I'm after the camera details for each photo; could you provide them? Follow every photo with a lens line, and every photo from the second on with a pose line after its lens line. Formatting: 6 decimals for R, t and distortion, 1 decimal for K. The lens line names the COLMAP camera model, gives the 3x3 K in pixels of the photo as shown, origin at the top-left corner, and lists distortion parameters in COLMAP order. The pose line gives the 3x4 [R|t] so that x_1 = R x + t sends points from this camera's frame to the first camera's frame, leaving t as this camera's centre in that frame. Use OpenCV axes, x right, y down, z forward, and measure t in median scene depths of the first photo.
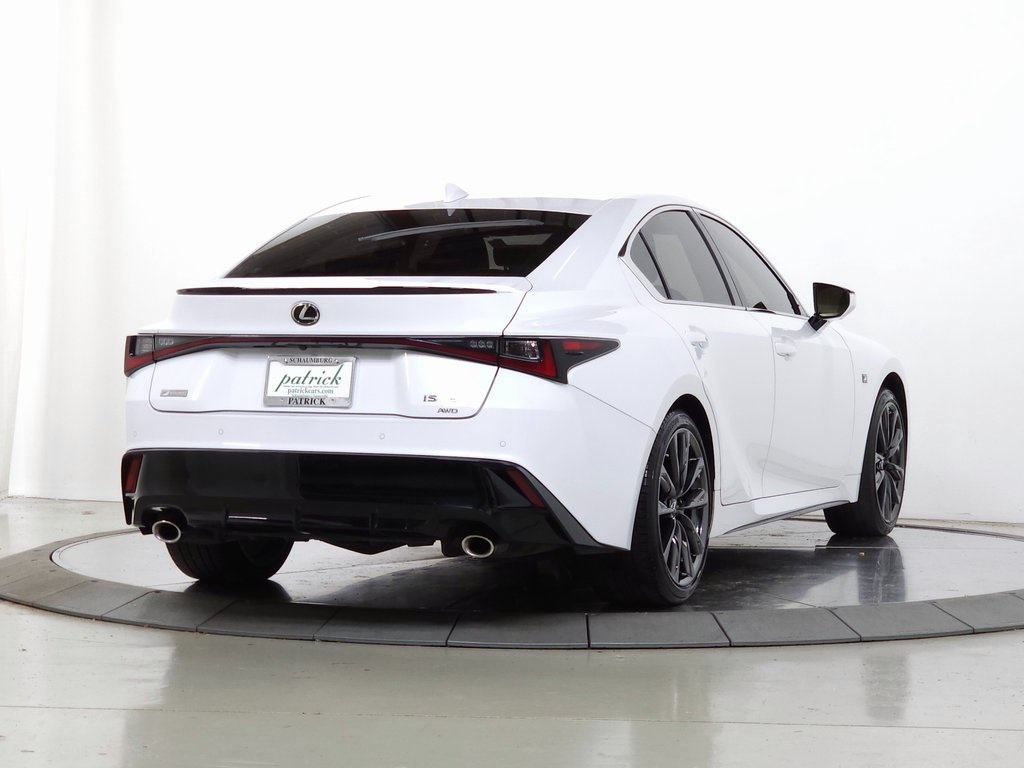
lens RADIAL K [[2440.1, 0, 512.0], [0, 2440.1, 384.0], [0, 0, 1]] dist [-0.981026, 13.865777]
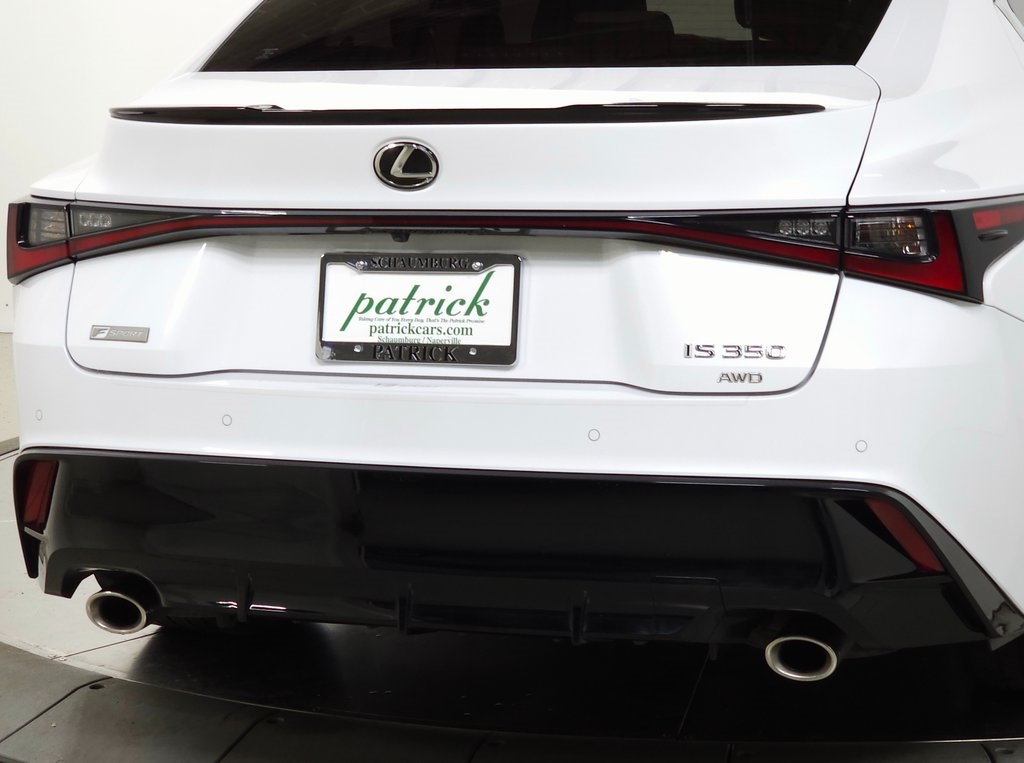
lens RADIAL K [[2440.1, 0, 512.0], [0, 2440.1, 381.5], [0, 0, 1]] dist [-0.981026, 13.865777]
pose [[0.998232, -0.036760, 0.046716, -0.087668], [0.030189, 0.990479, 0.134311, -0.049005], [-0.051209, -0.132663, 0.989837, 0.539121]]
